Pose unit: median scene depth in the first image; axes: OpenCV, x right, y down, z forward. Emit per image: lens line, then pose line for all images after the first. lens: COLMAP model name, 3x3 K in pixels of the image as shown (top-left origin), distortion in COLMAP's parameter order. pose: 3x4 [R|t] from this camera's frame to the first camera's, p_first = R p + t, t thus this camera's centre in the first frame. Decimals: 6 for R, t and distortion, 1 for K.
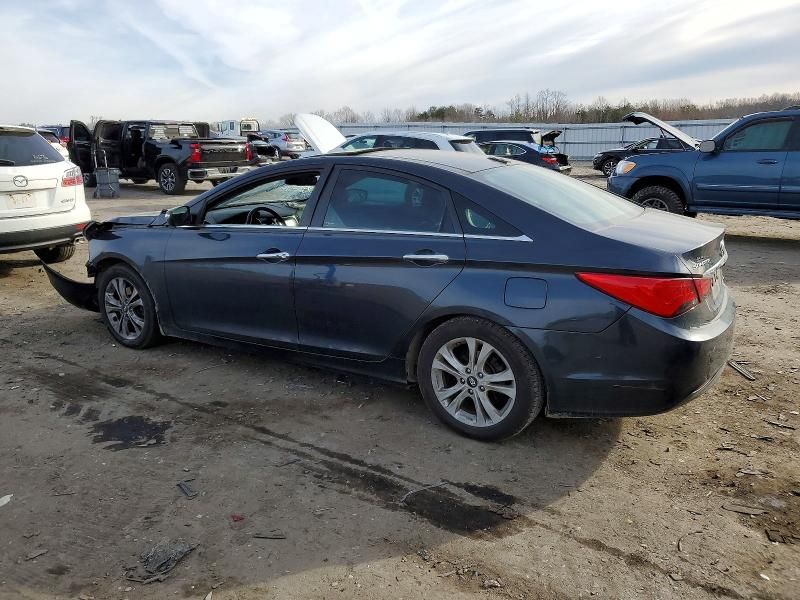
lens RADIAL K [[614.8, 0, 396.3], [0, 614.8, 302.2], [0, 0, 1]] dist [0.022679, -0.006702]
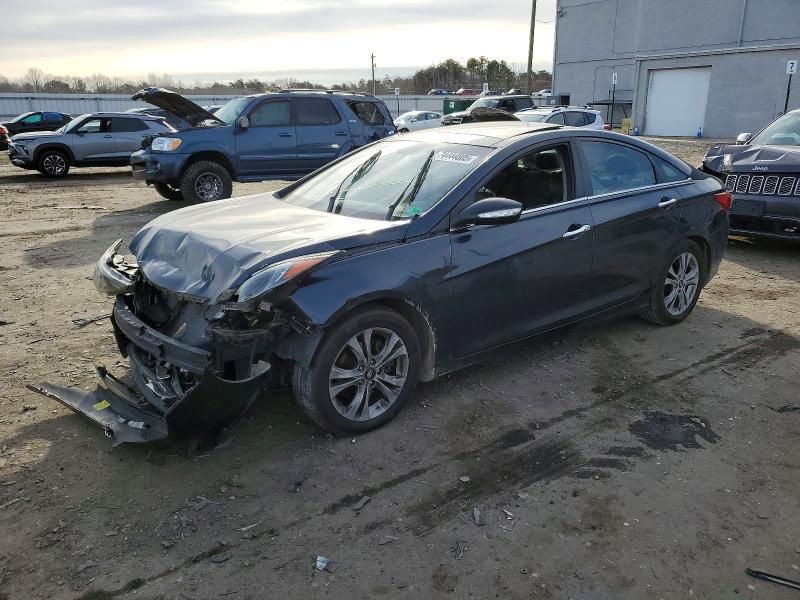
lens RADIAL K [[614.8, 0, 396.5], [0, 614.8, 297.2], [0, 0, 1]] dist [0.022679, -0.006702]
pose [[0.372185, -0.259763, 0.891068, -1.375442], [0.235620, 0.955031, 0.179995, -0.246981], [-0.897754, 0.142962, 0.416653, 0.970793]]
